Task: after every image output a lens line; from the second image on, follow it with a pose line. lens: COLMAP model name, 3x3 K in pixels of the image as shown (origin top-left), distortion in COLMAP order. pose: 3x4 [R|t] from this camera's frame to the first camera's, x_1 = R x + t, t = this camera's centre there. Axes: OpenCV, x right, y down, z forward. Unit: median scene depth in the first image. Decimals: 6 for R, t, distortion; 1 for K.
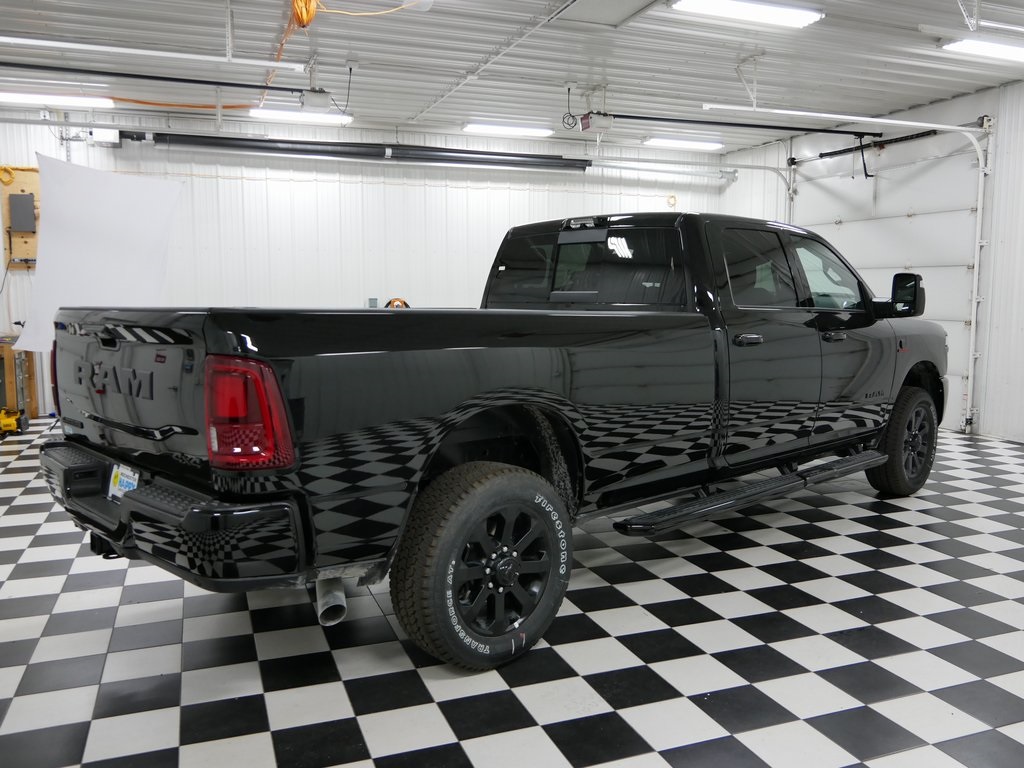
lens RADIAL K [[835.4, 0, 512.0], [0, 835.4, 384.0], [0, 0, 1]] dist [-0.082660, 0.002040]
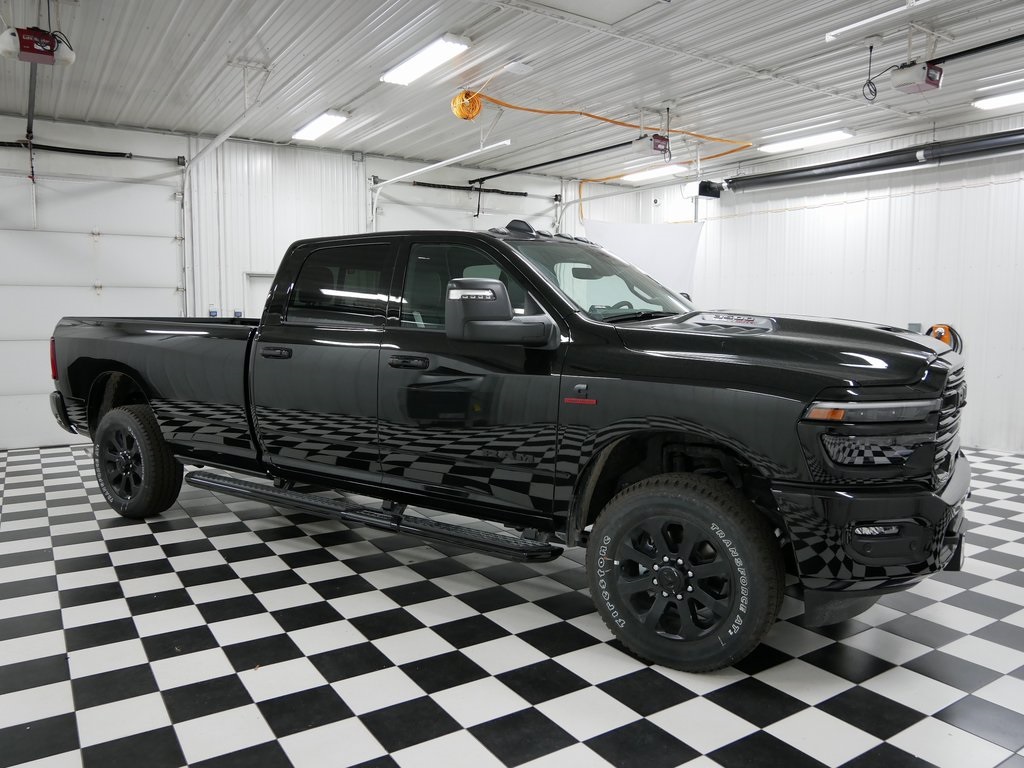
lens RADIAL K [[774.8, 0, 512.0], [0, 774.8, 384.0], [0, 0, 1]] dist [0.002988, -0.001198]
pose [[0.218231, 0.087684, -0.971950, 1.149320], [-0.111852, 0.991639, 0.064346, -0.102114], [0.969466, 0.094672, 0.226214, 0.889674]]
